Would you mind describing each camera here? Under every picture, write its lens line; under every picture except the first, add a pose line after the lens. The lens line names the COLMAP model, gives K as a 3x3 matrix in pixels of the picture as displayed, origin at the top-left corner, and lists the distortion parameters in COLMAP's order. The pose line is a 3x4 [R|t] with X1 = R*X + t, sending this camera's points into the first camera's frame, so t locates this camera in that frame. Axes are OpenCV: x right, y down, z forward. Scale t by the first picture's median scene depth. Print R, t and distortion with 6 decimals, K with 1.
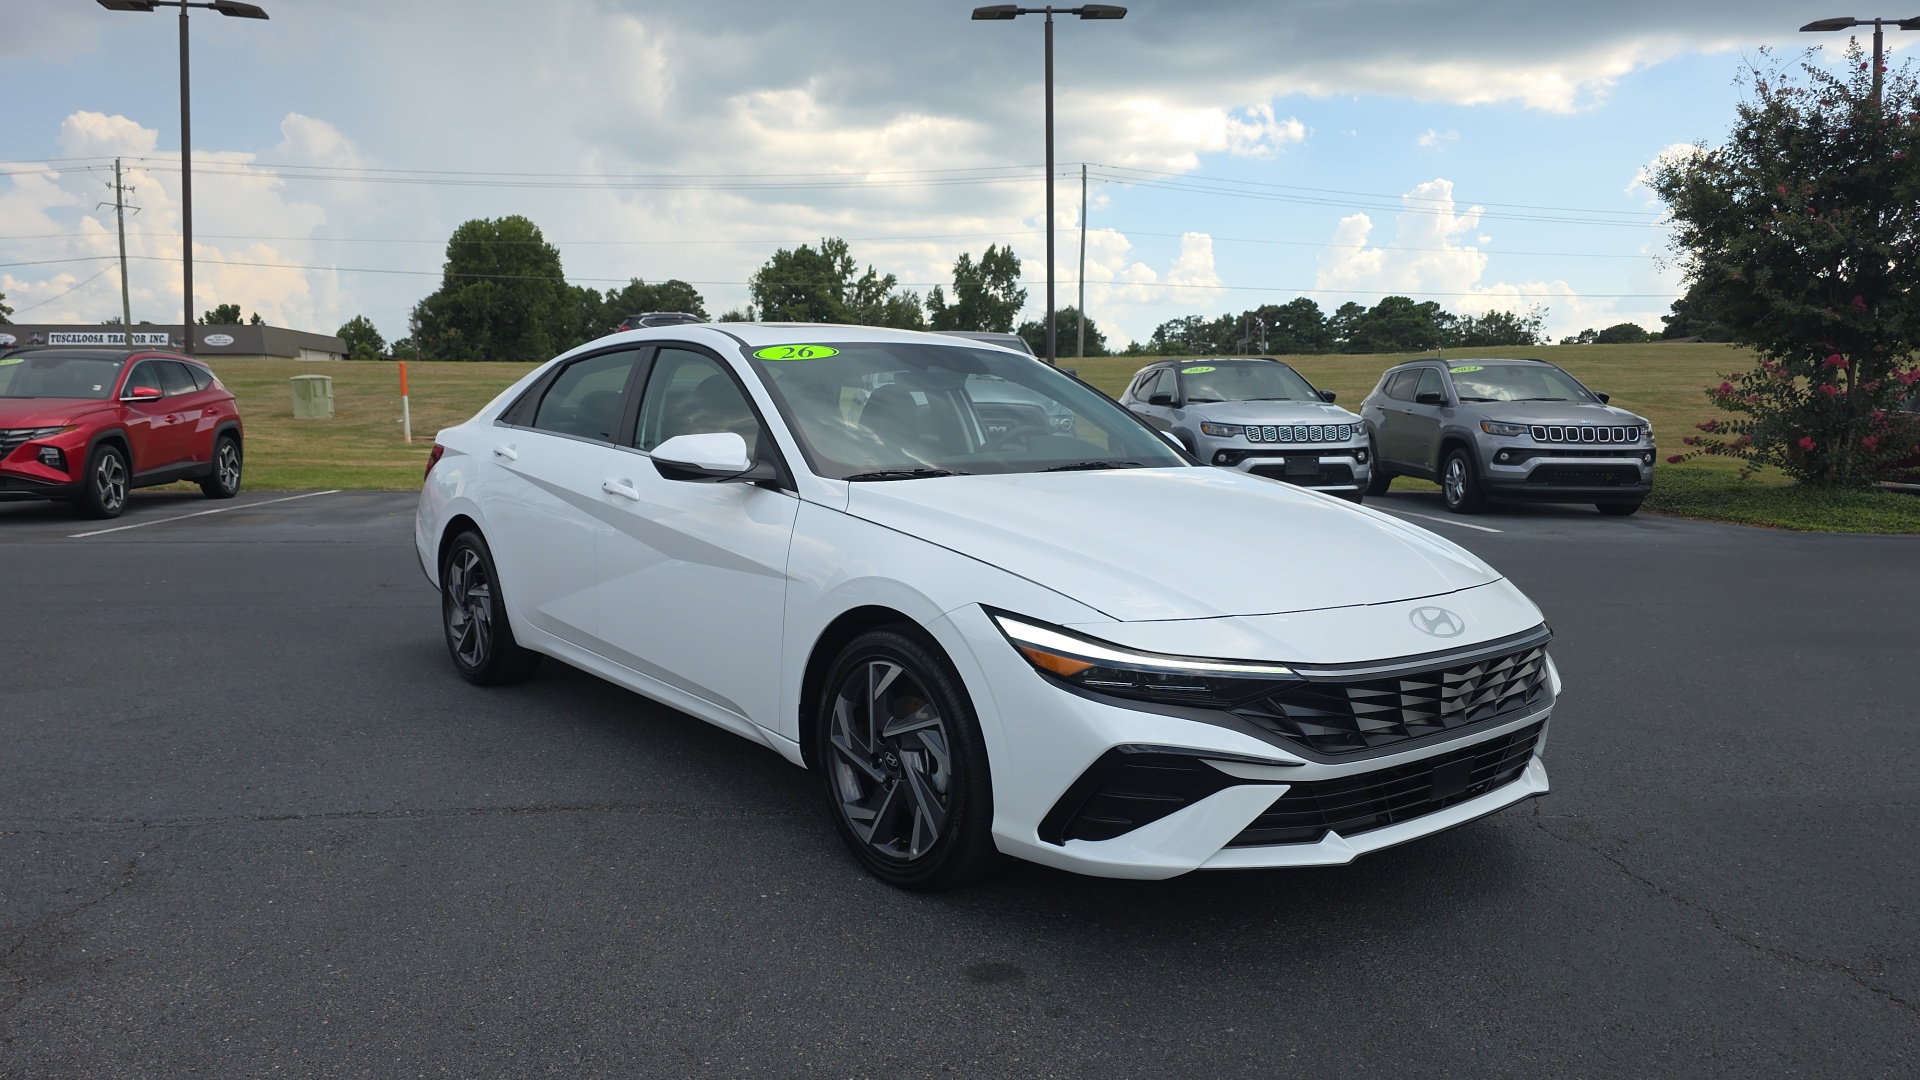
lens RADIAL K [[1245.9, 0, 956.3], [0, 1245.9, 536.9], [0, 0, 1]] dist [0.023927, -0.013207]
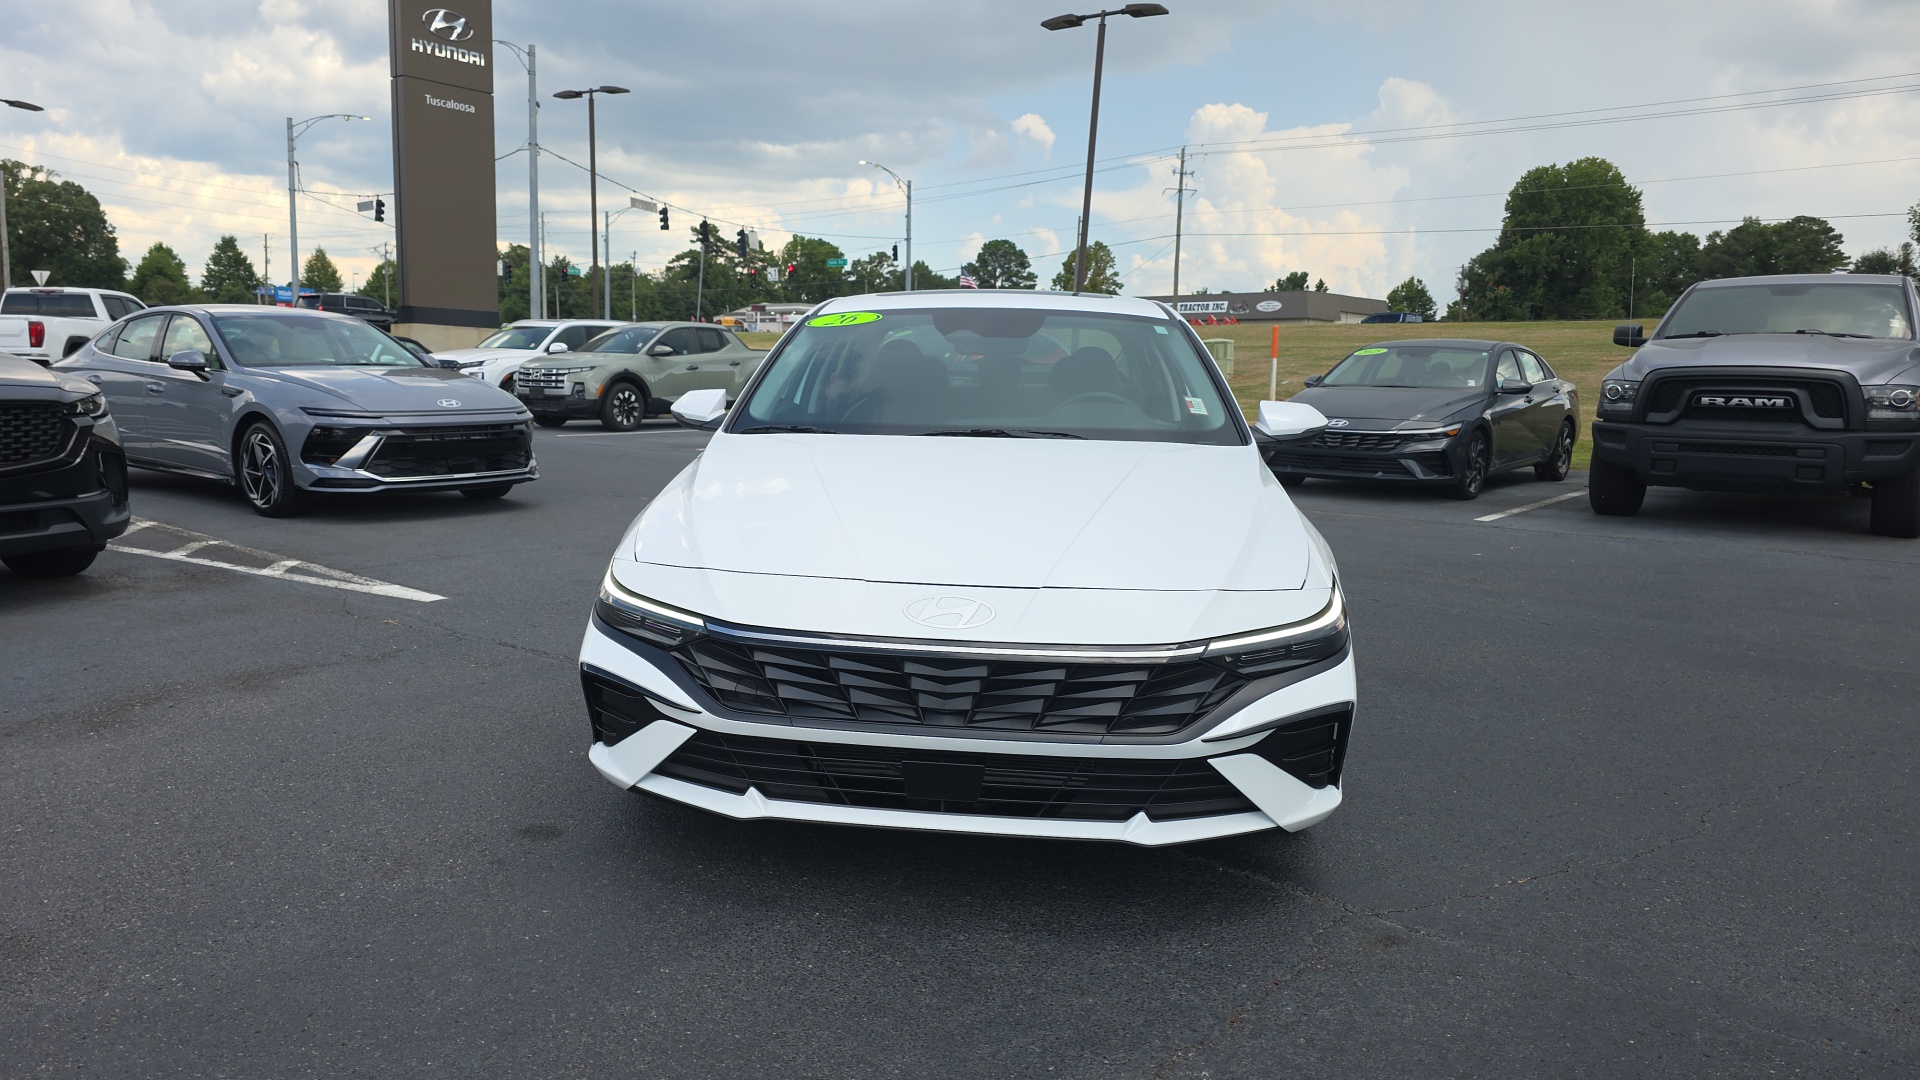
lens RADIAL K [[1309.3, 0, 991.5], [0, 1309.3, 570.5], [0, 0, 1]] dist [0.048680, -0.055980]
pose [[0.715813, 0.115252, -0.688715, 1.170452], [-0.082463, 0.993336, 0.080520, -0.044591], [0.693405, -0.000843, 0.720547, 0.364298]]
